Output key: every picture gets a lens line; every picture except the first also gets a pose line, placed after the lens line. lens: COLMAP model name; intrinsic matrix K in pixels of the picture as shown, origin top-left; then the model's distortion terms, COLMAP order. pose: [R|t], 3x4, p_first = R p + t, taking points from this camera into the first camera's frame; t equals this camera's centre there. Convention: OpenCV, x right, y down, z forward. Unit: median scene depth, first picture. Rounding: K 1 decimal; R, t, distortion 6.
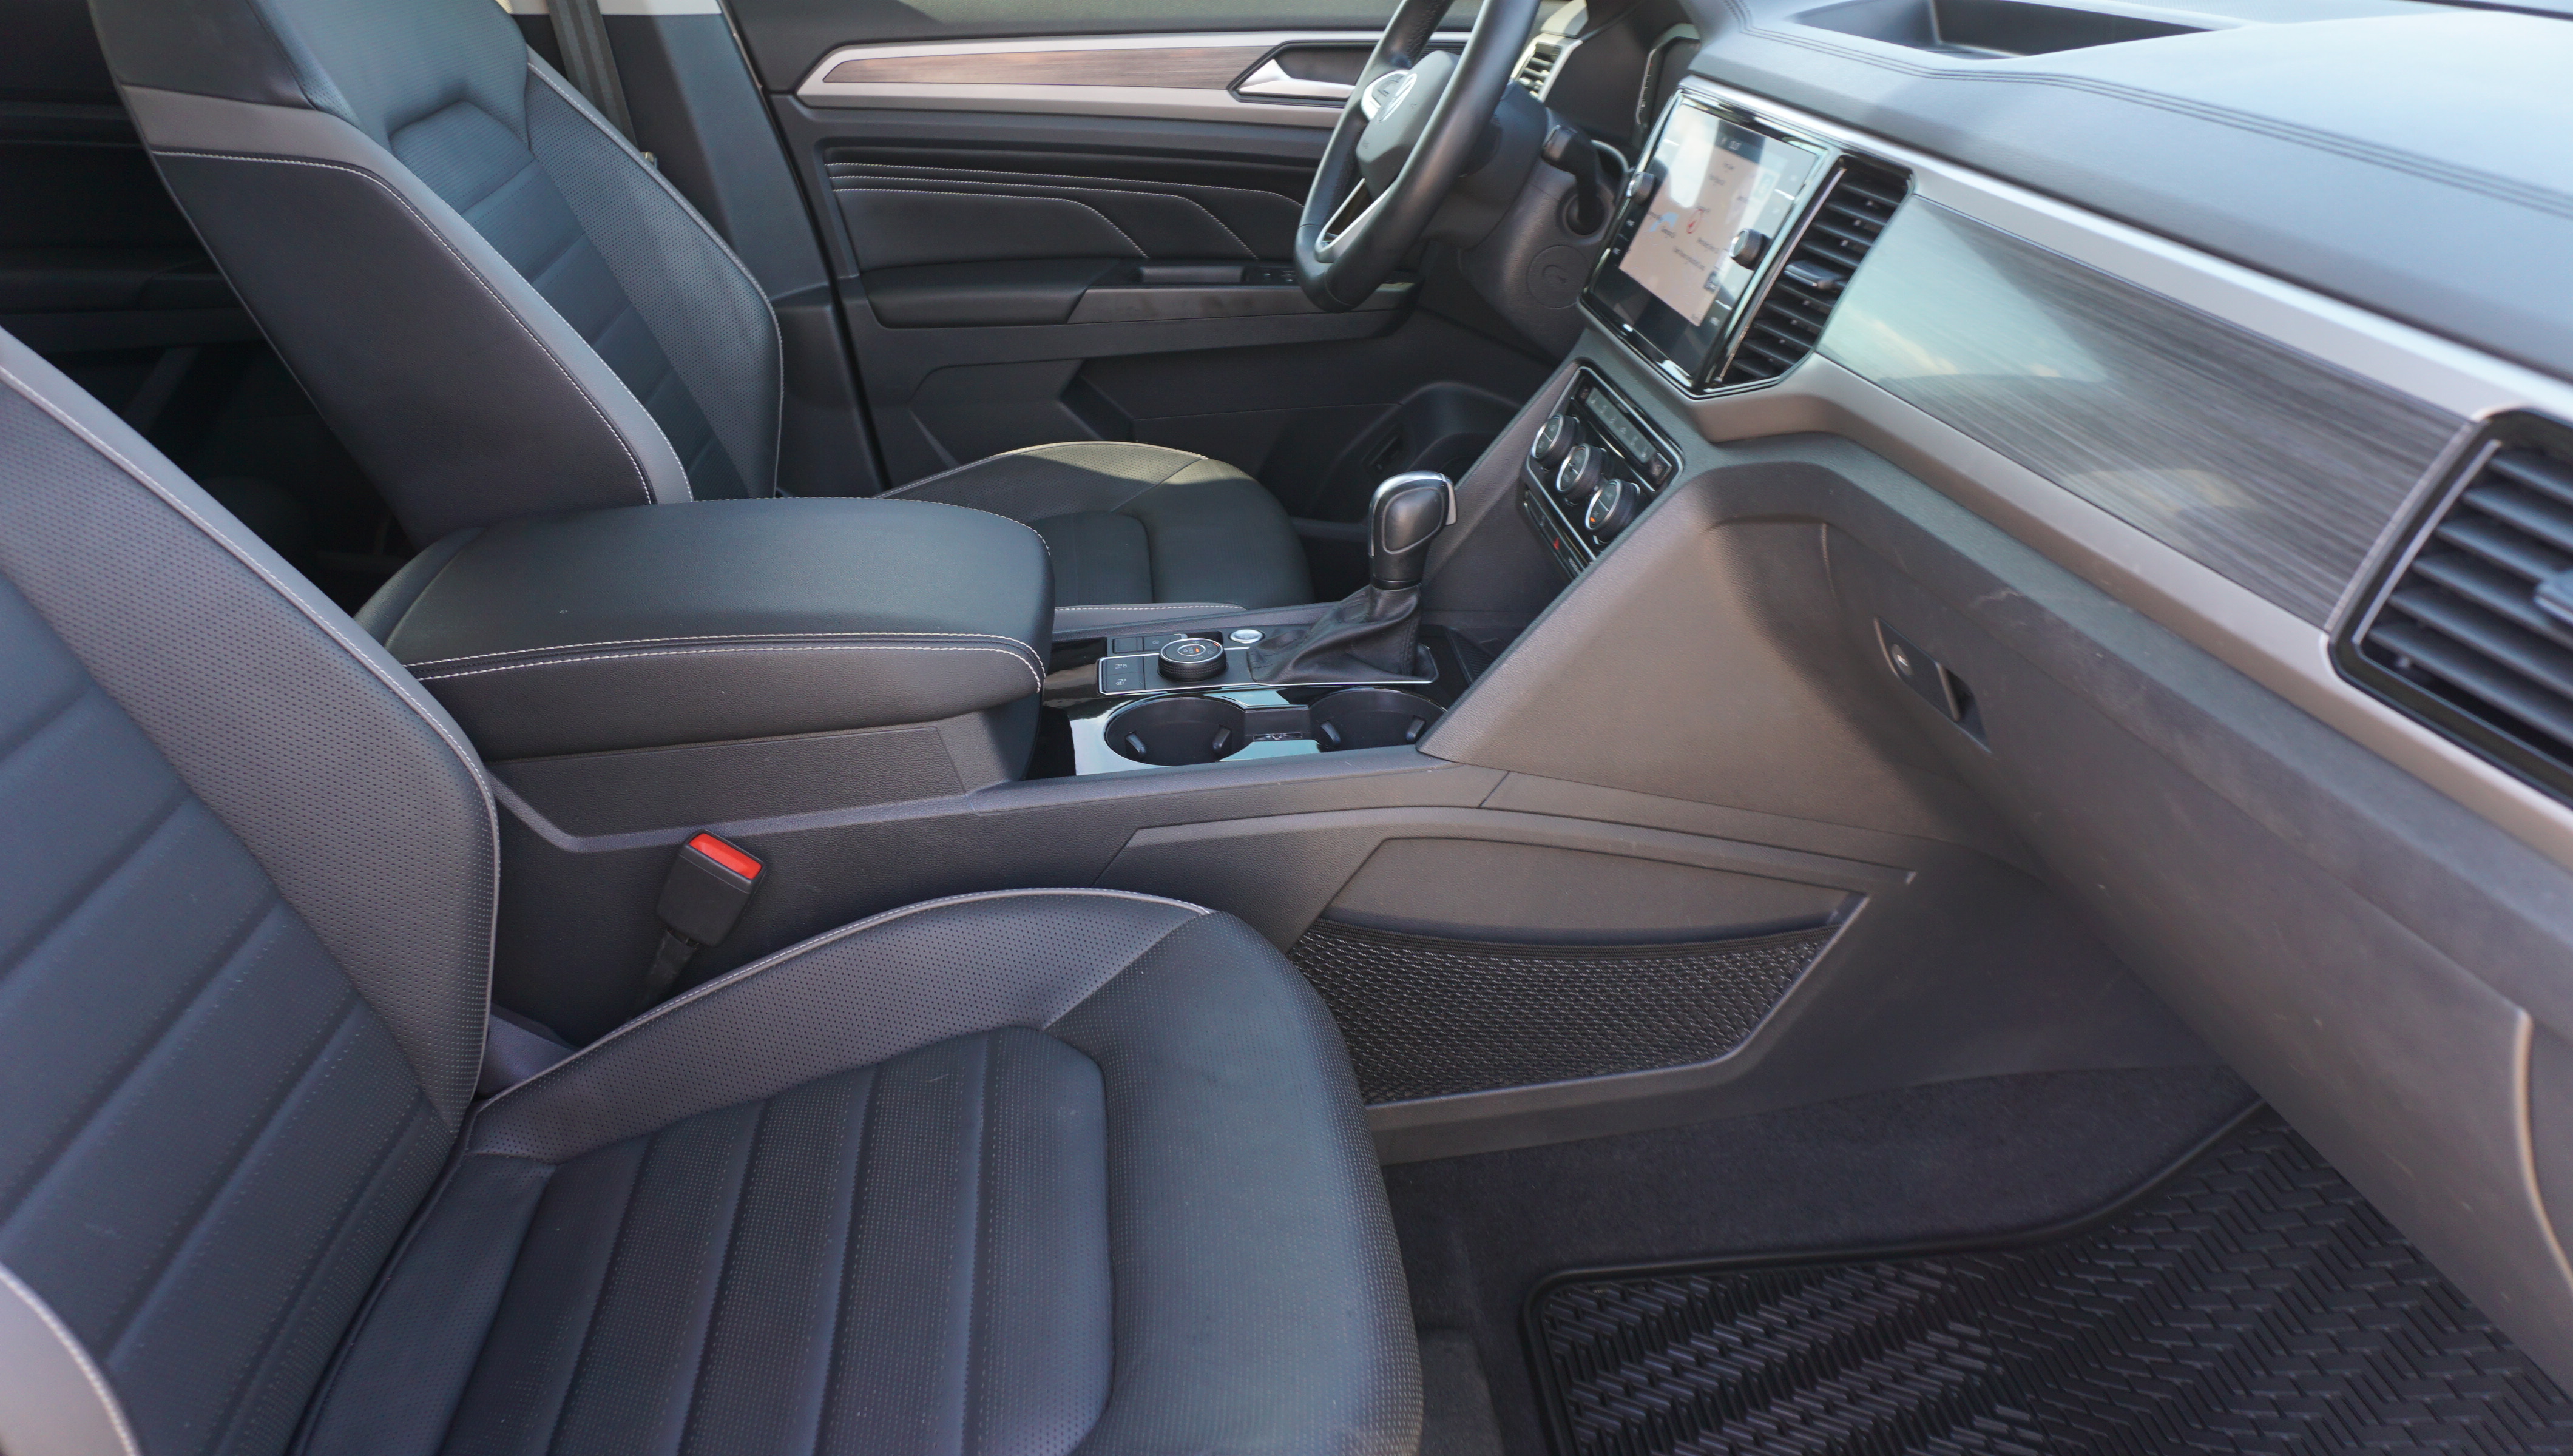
lens RADIAL K [[1725.7, 0, 1278.8], [0, 1725.7, 730.1], [0, 0, 1]] dist [-0.047373, 0.037388]
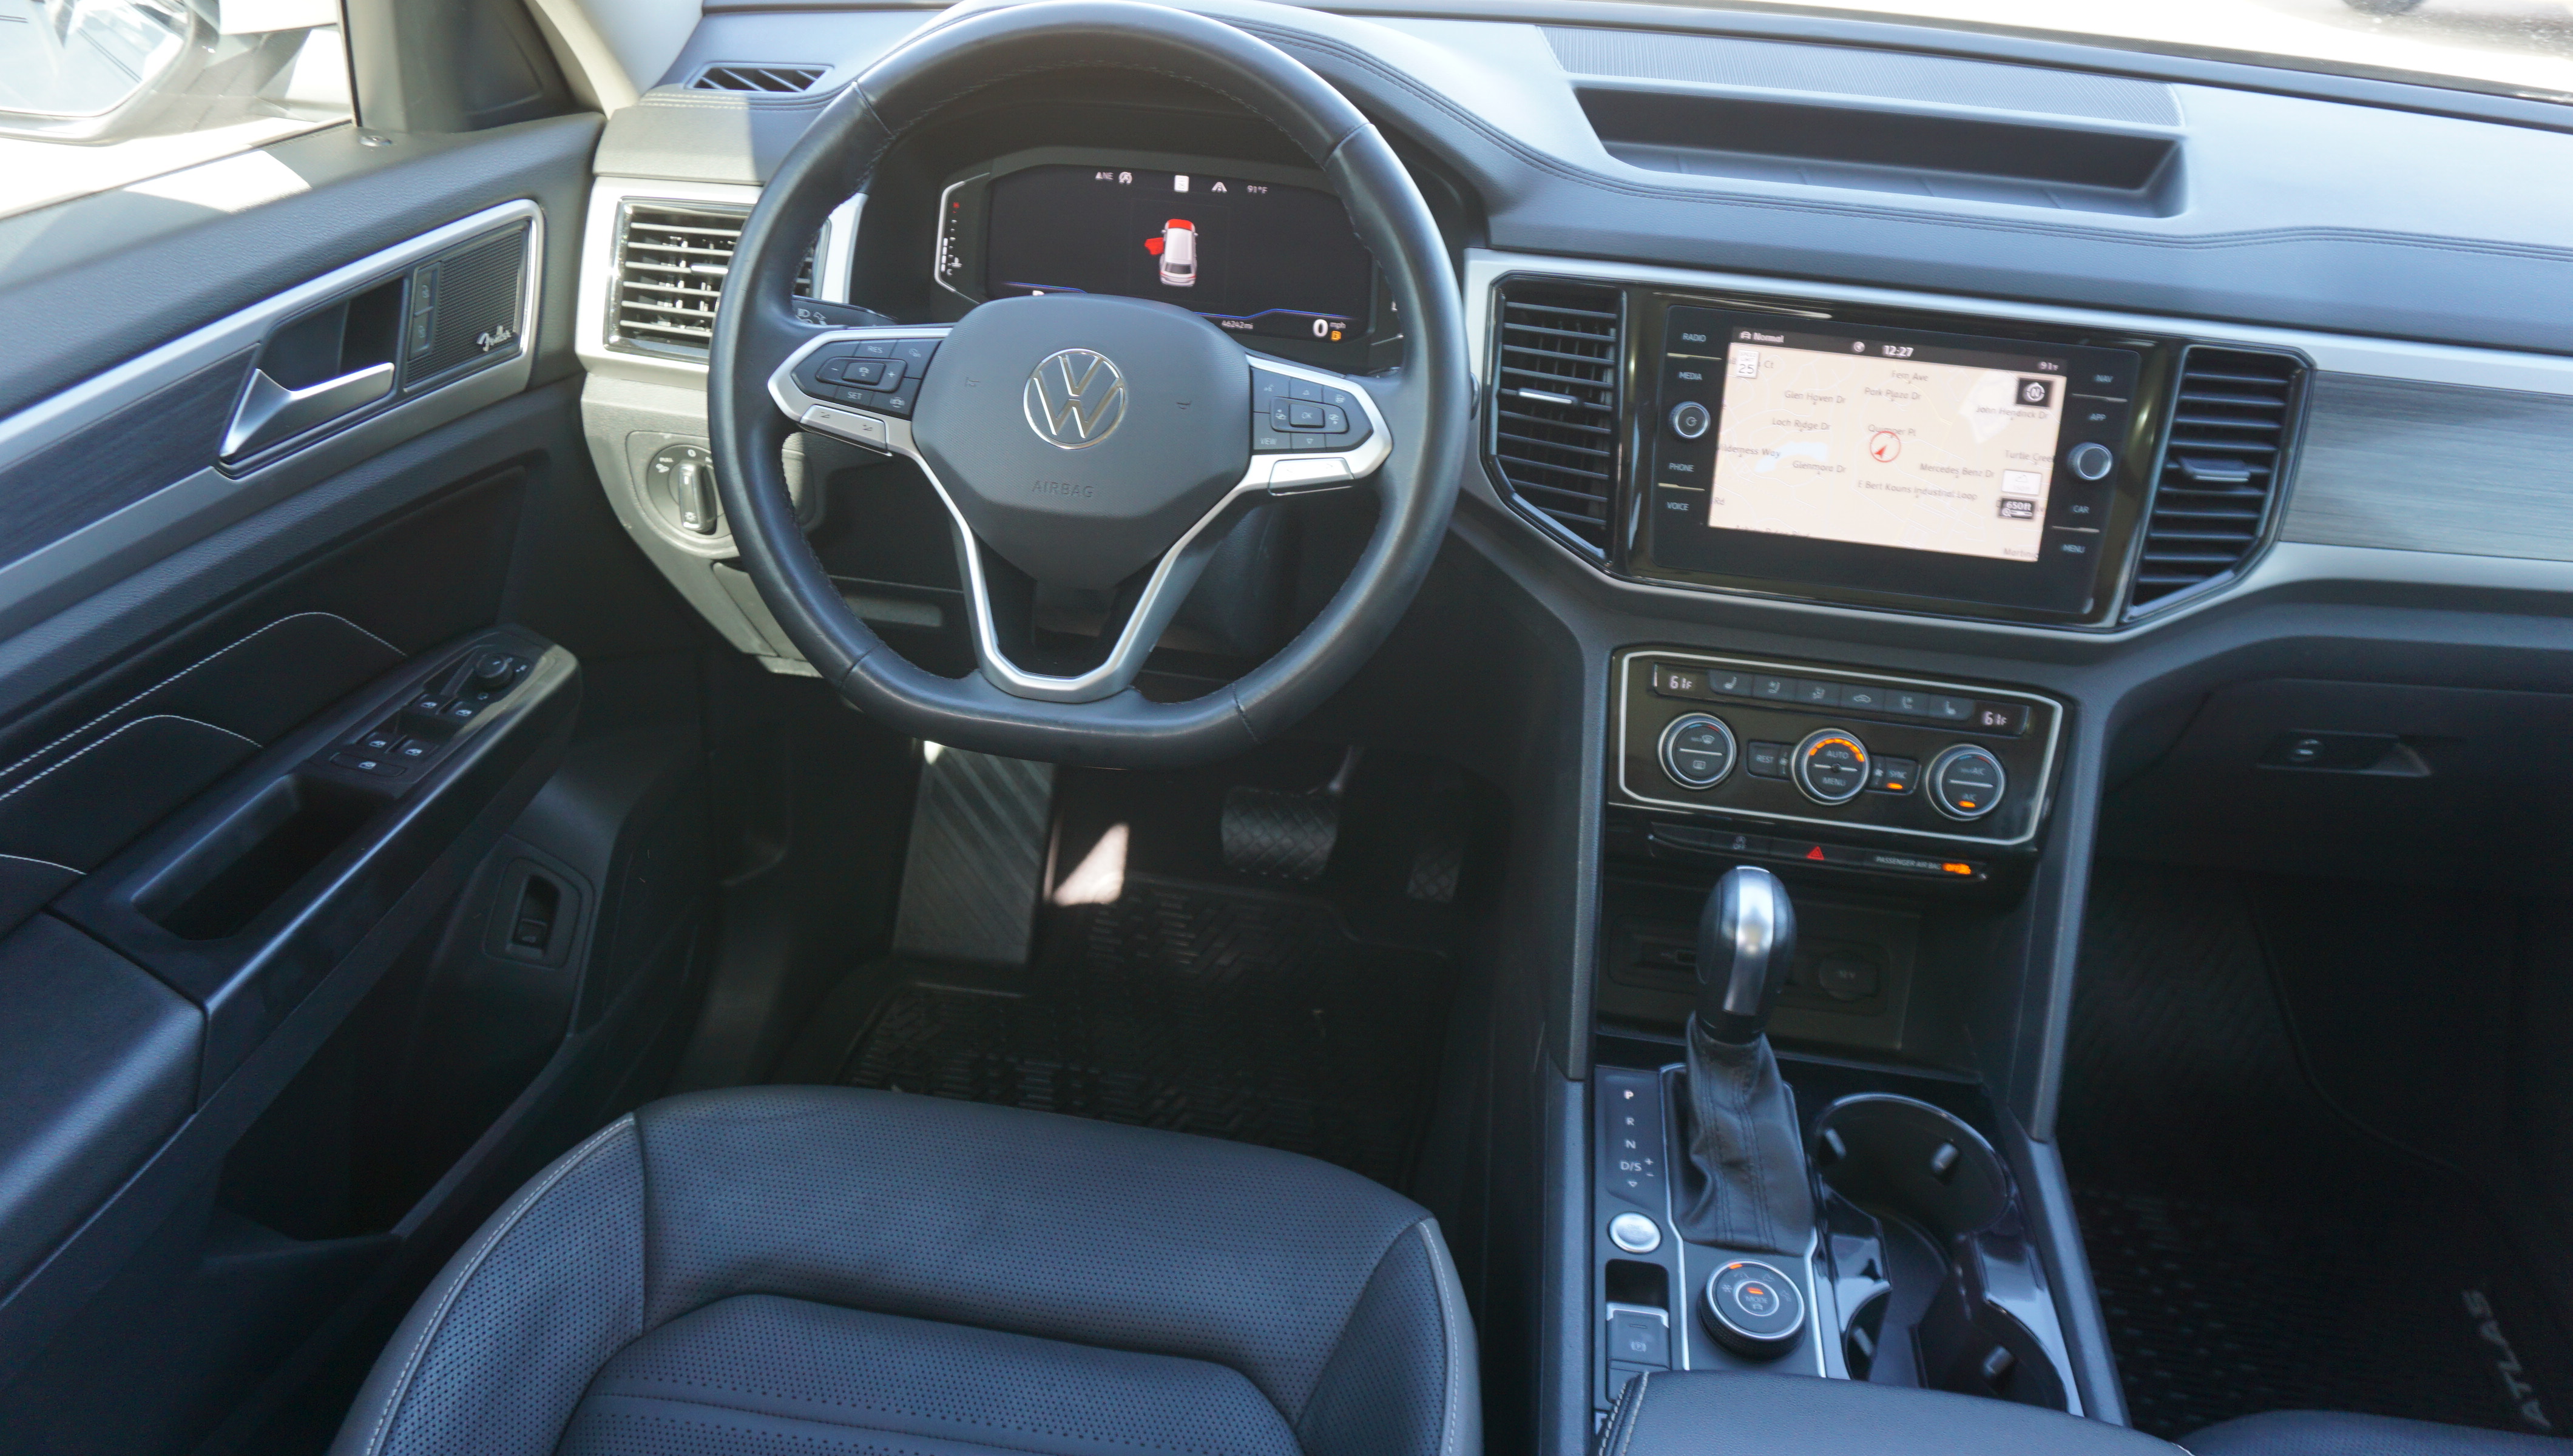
lens RADIAL K [[1725.7, 0, 1306.5], [0, 1725.7, 718.5], [0, 0, 1]] dist [-0.047373, 0.037388]
pose [[0.220867, -0.496373, 0.839543, -0.430920], [0.379925, 0.836592, 0.394678, -0.454185], [-0.898262, 0.231792, 0.373360, 0.707351]]
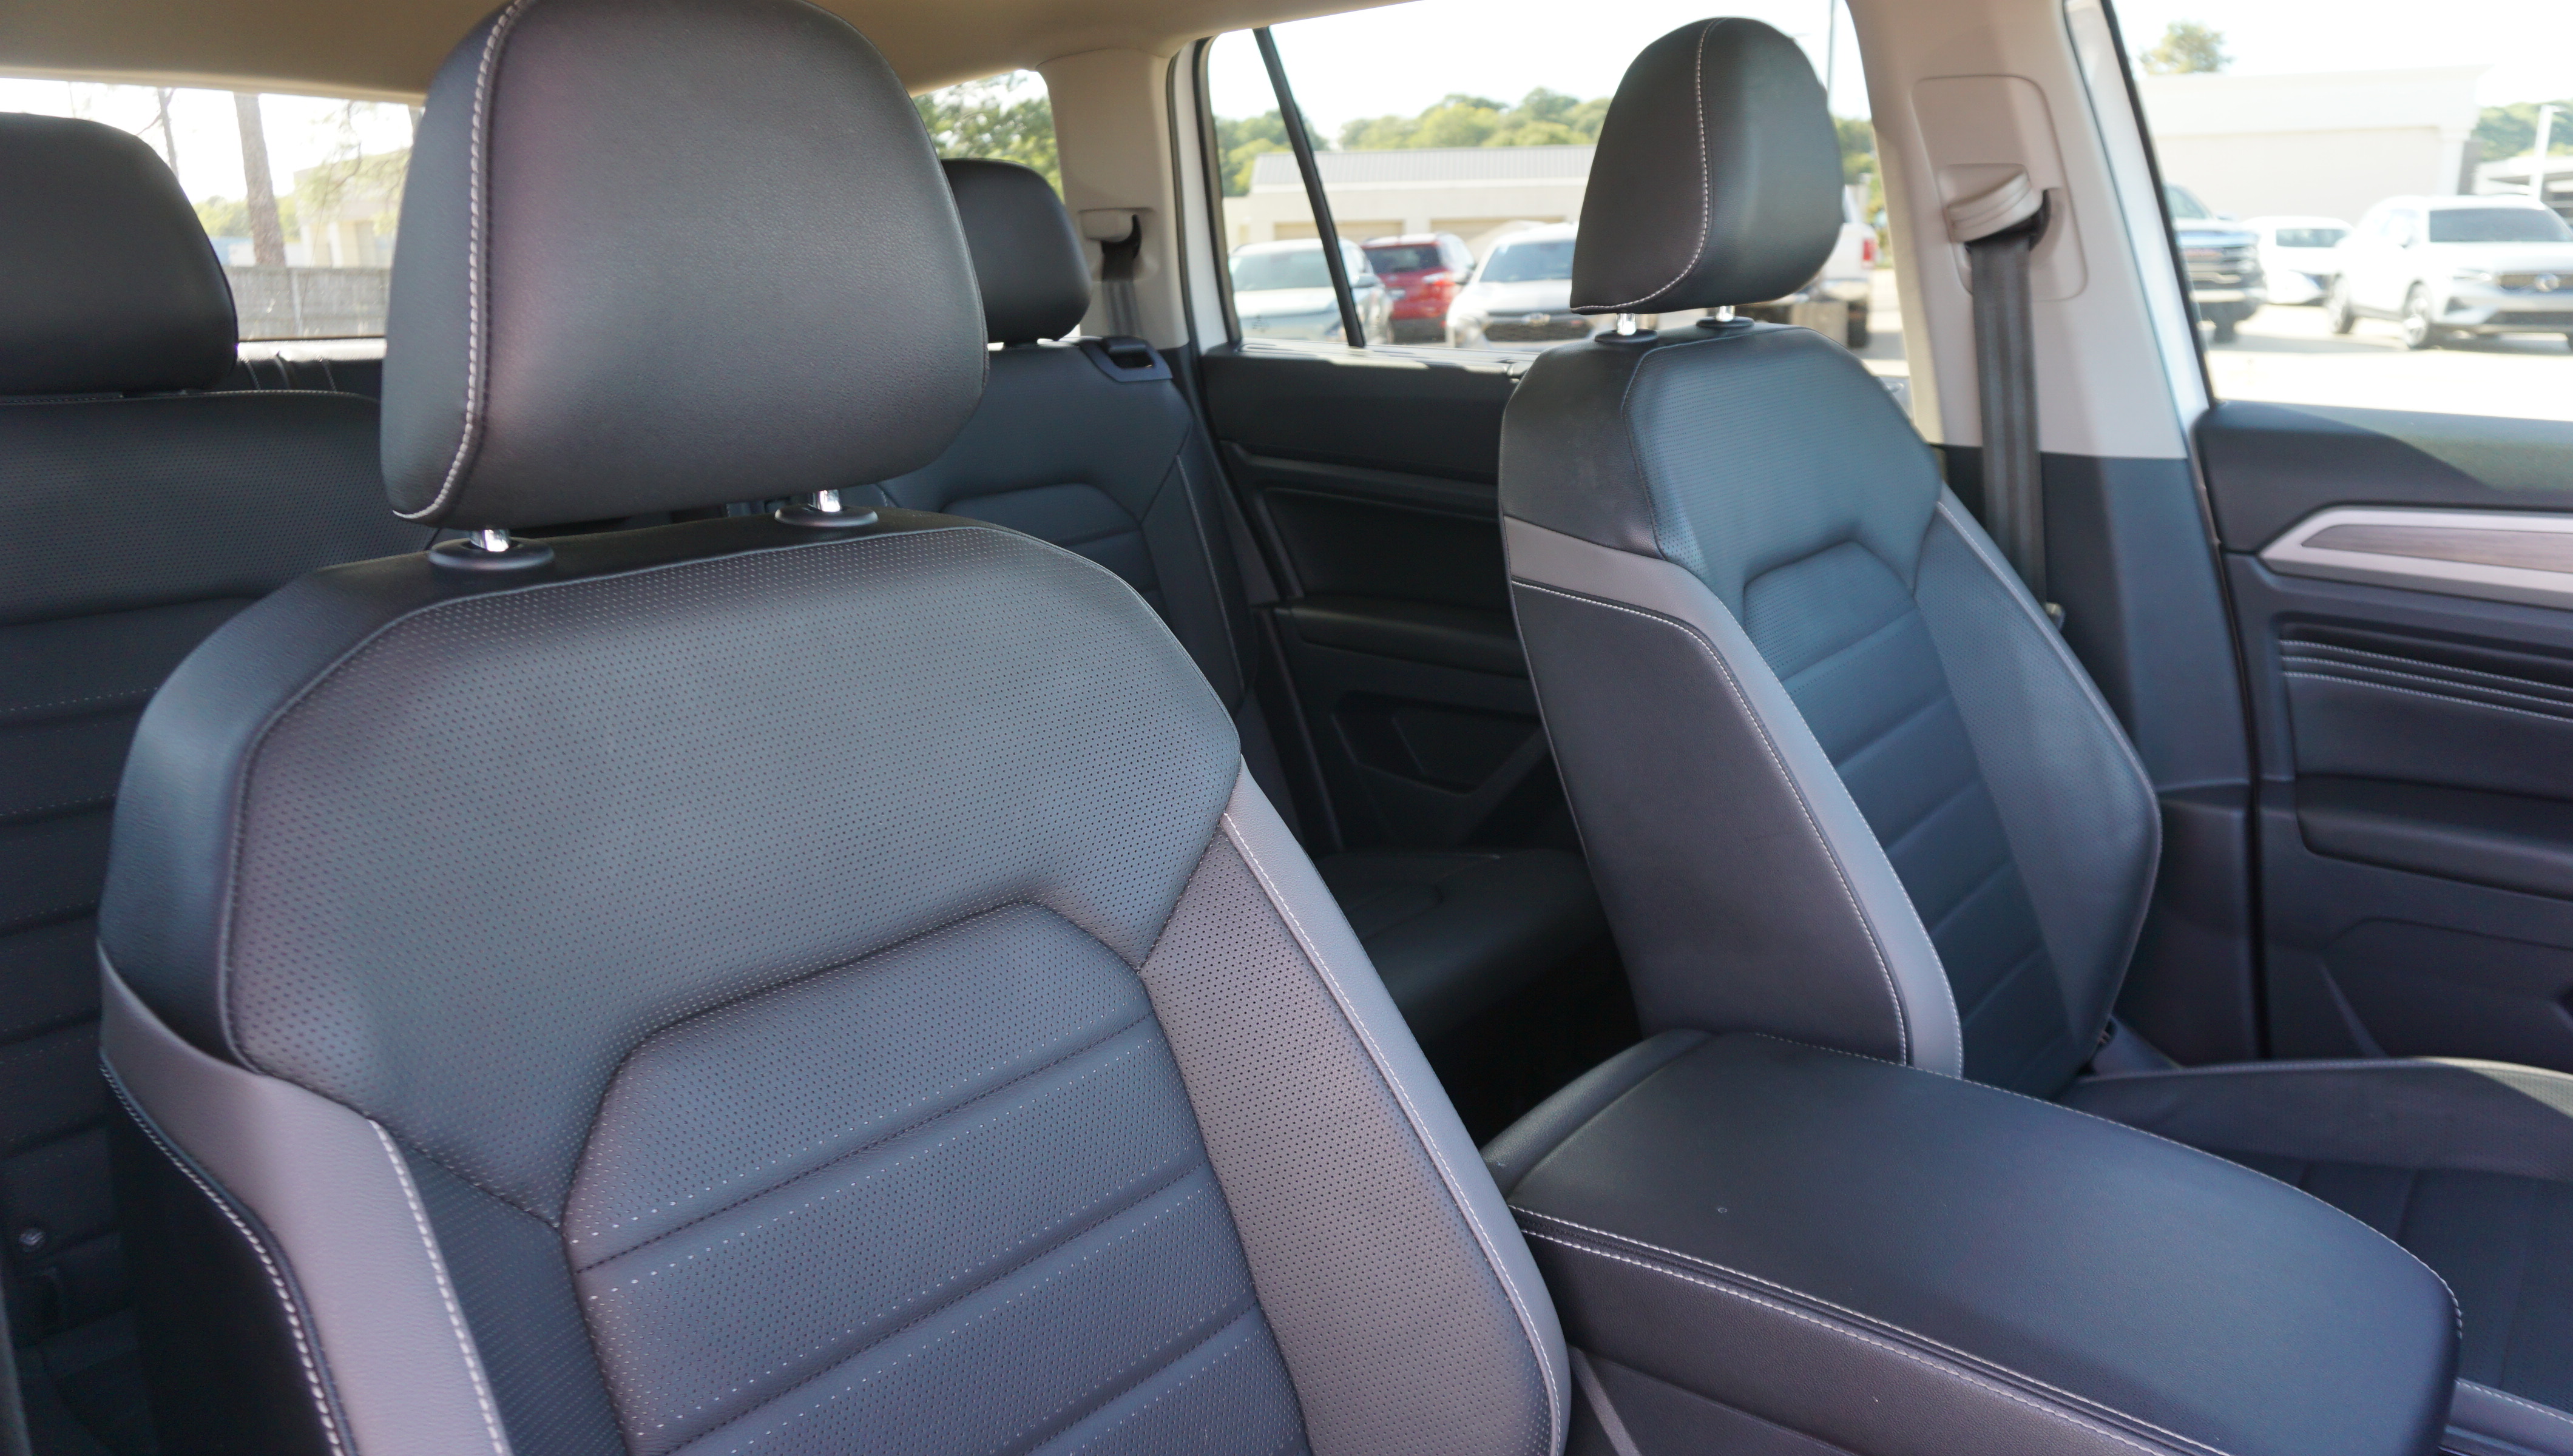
lens RADIAL K [[1725.7, 0, 1289.8], [0, 1725.7, 724.3], [0, 0, 1]] dist [-0.047373, 0.037388]
pose [[0.695726, 0.171537, -0.697524, -0.028078], [-0.305588, 0.949491, -0.071299, -0.113943], [0.650062, 0.262760, 0.713005, 0.168463]]
